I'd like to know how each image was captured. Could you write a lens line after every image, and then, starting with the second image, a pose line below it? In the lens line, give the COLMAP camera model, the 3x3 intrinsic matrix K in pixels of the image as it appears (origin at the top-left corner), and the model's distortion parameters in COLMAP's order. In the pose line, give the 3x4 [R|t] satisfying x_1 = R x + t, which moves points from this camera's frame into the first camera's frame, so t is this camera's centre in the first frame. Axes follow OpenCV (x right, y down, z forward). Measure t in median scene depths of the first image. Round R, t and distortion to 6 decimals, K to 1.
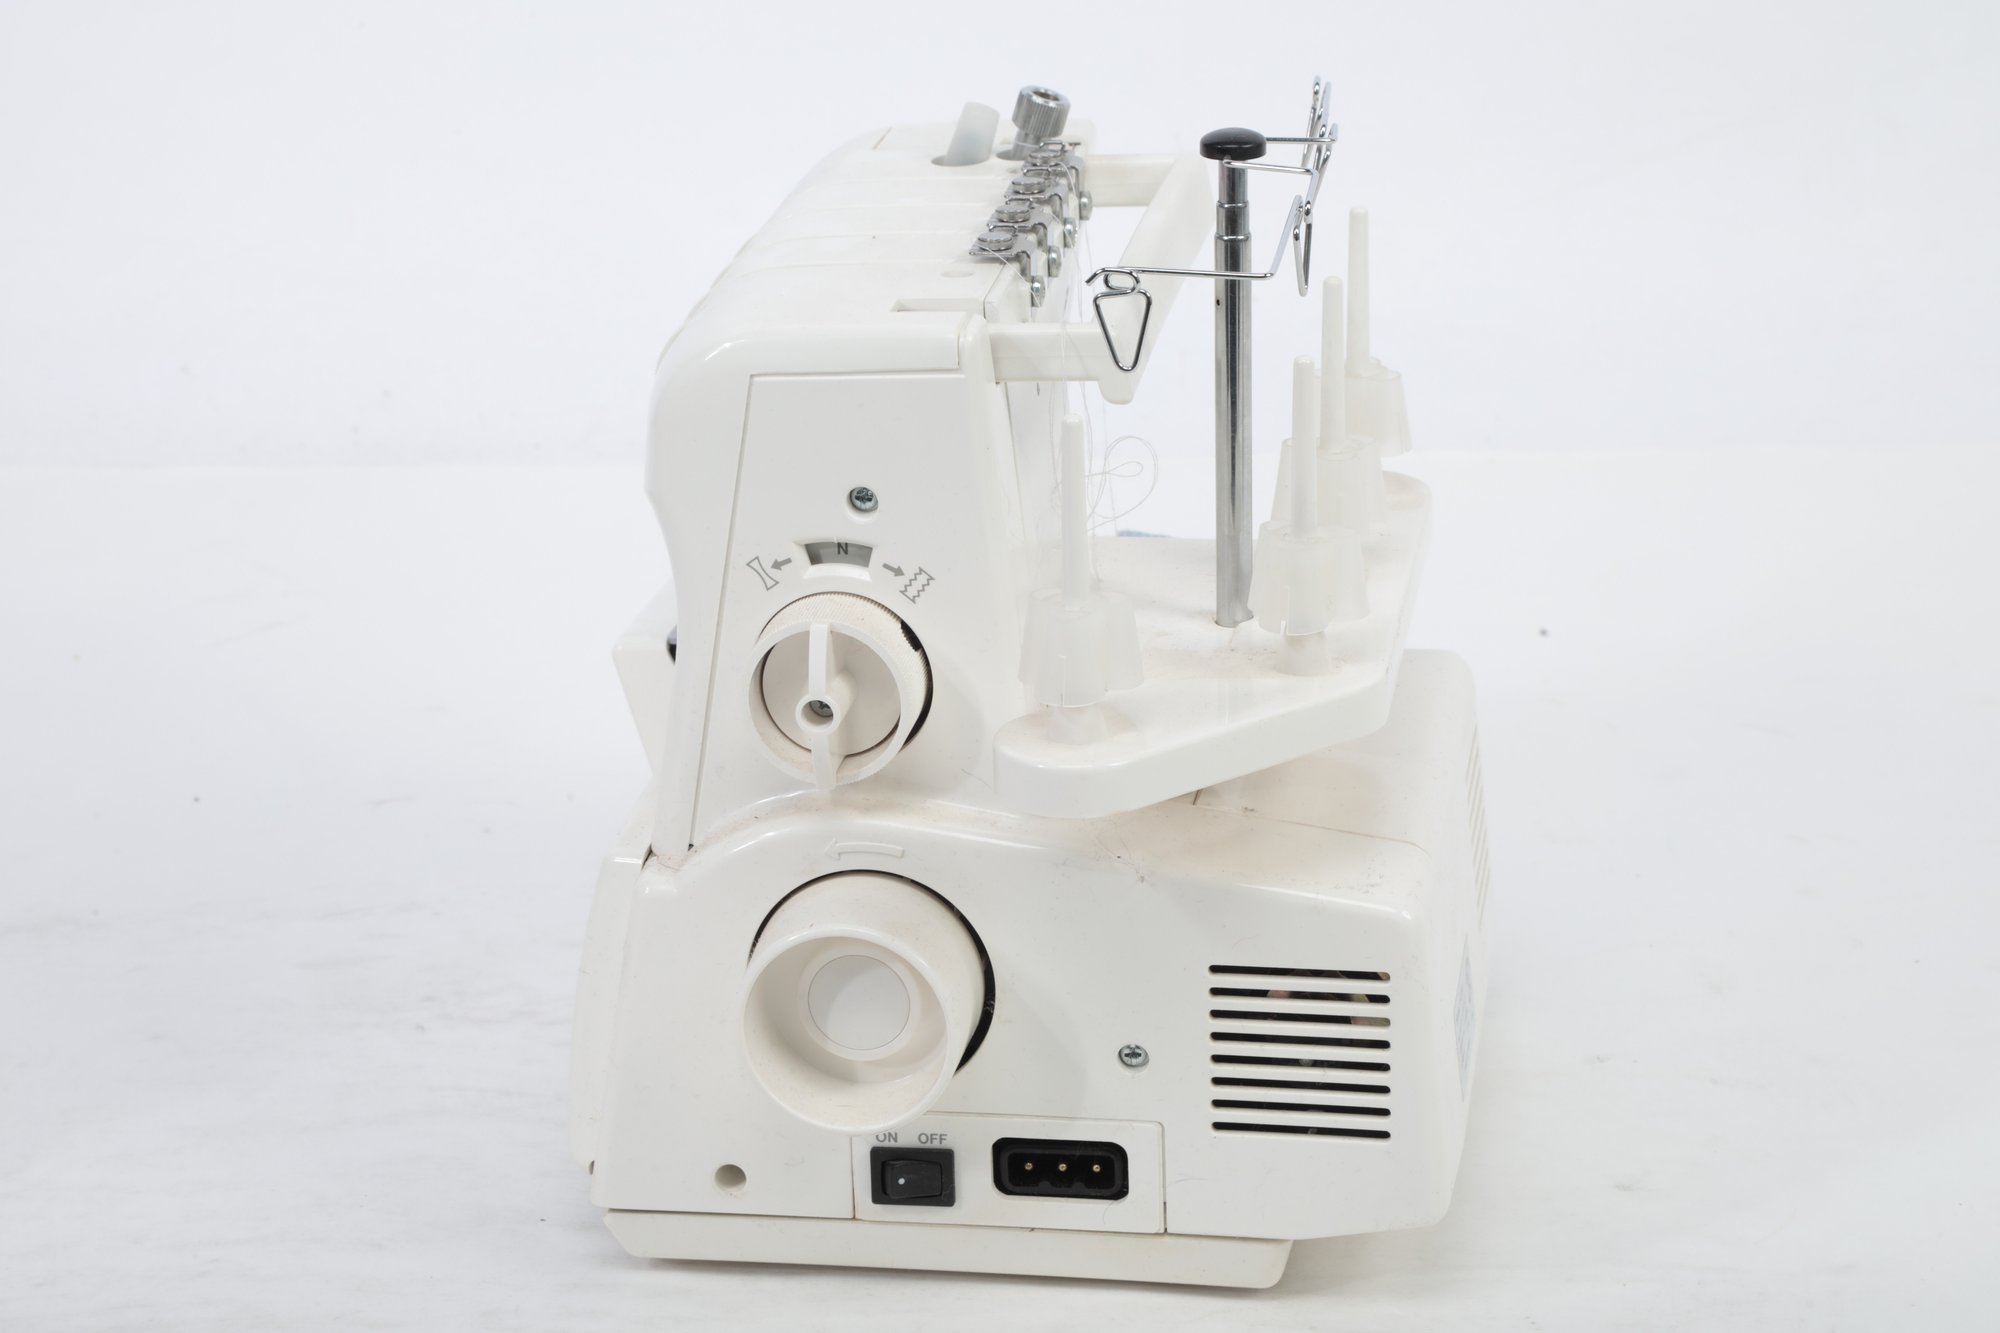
lens RADIAL K [[5357.3, 0, 1000.6], [0, 5357.3, 665.0], [0, 0, 1]] dist [0.045136, 0.000000]
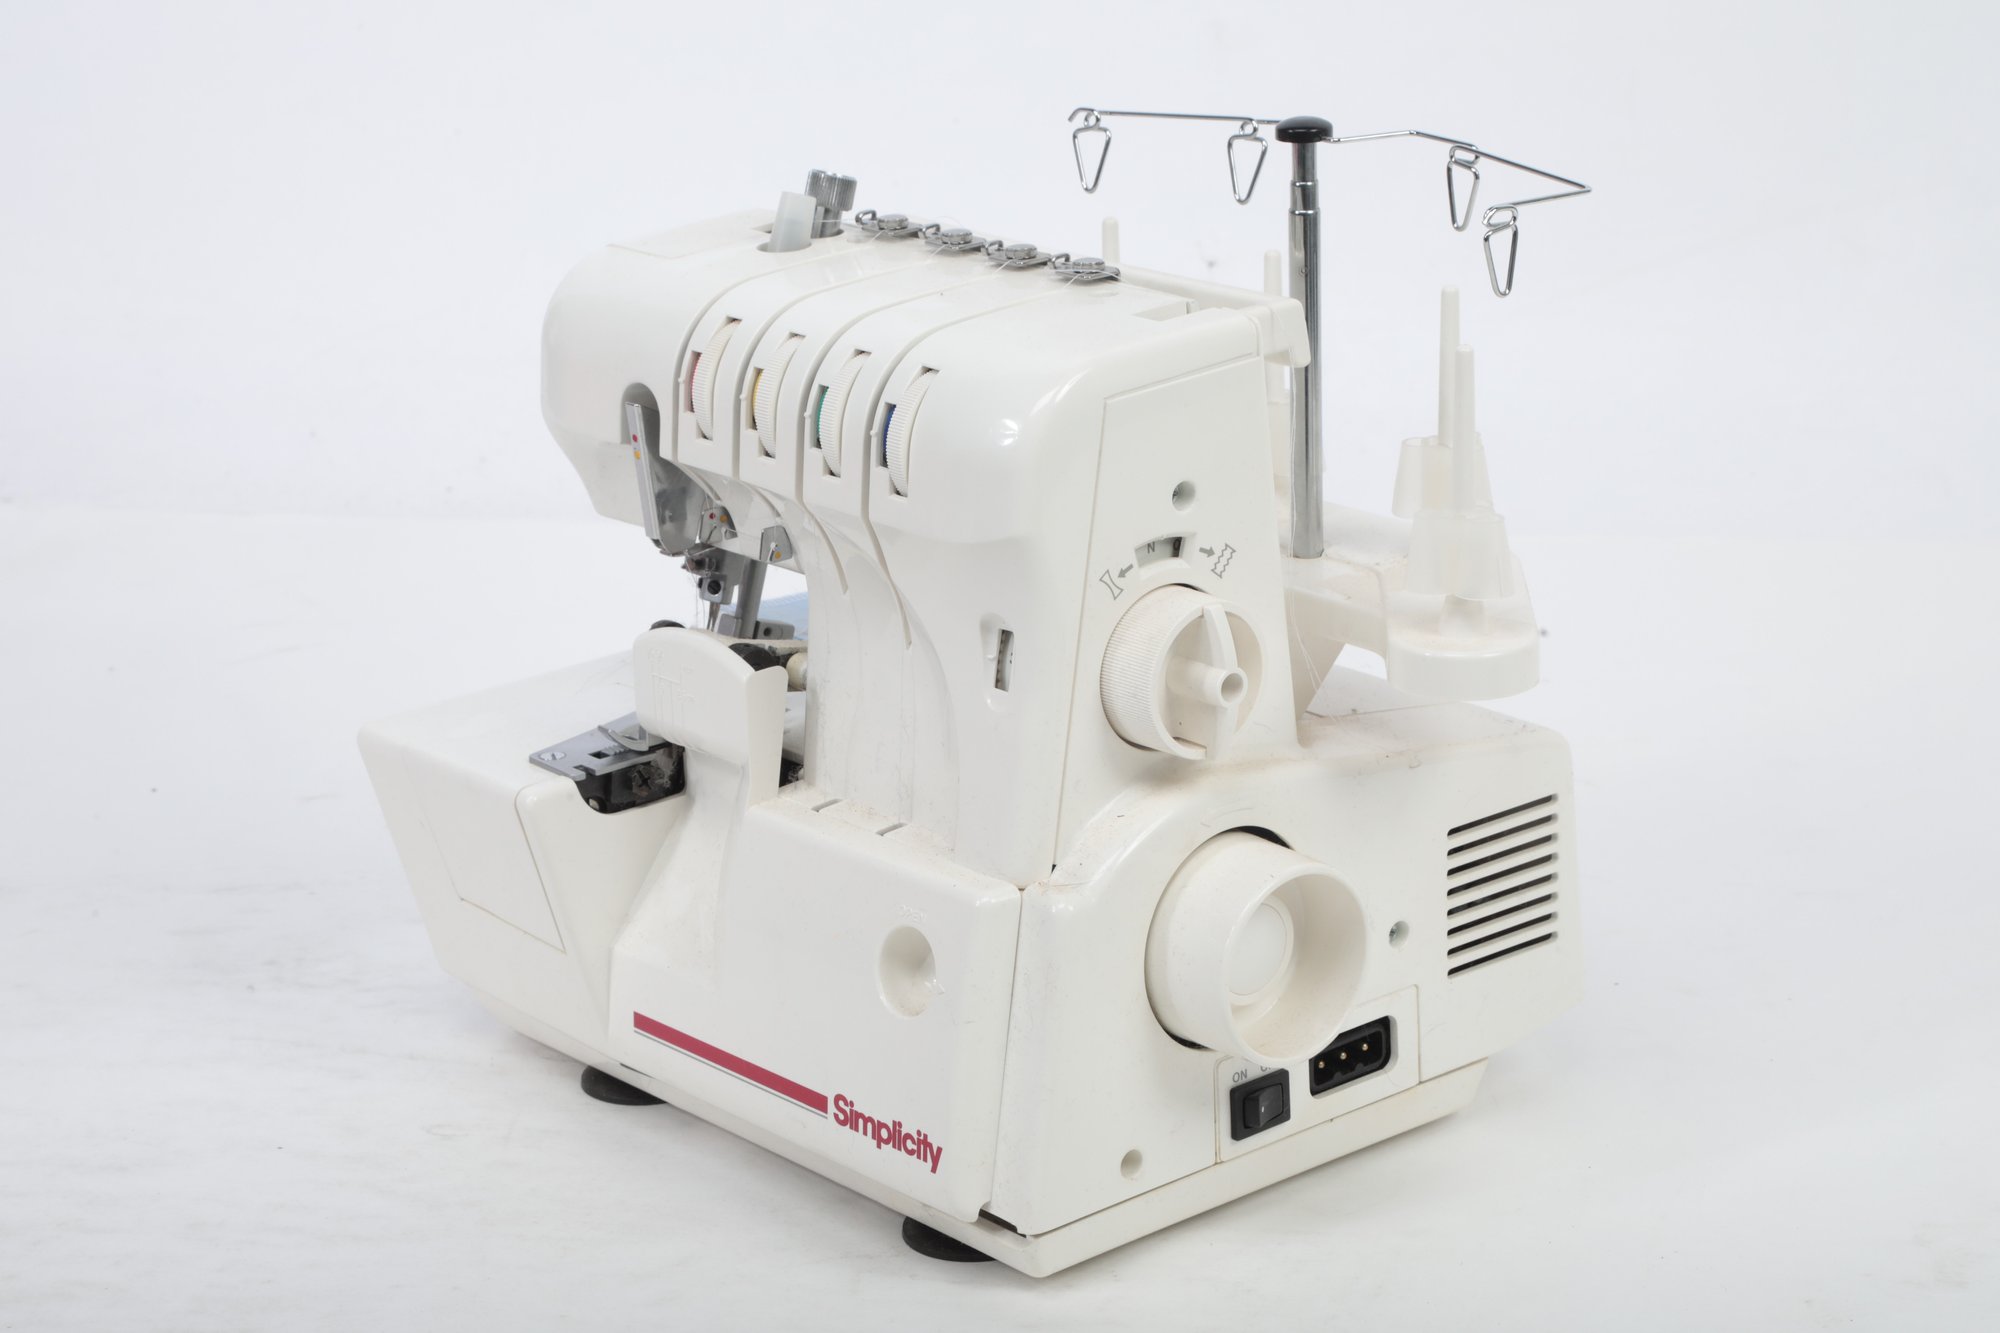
lens RADIAL K [[4835.7, 0, 1000.1], [0, 4835.7, 667.6], [0, 0, 1]] dist [0.075170, 0.000000]
pose [[0.592410, -0.212464, 0.777116, -0.813236], [0.266638, 0.961944, 0.059732, -0.064875], [-0.760233, 0.171823, 0.626516, 0.414637]]
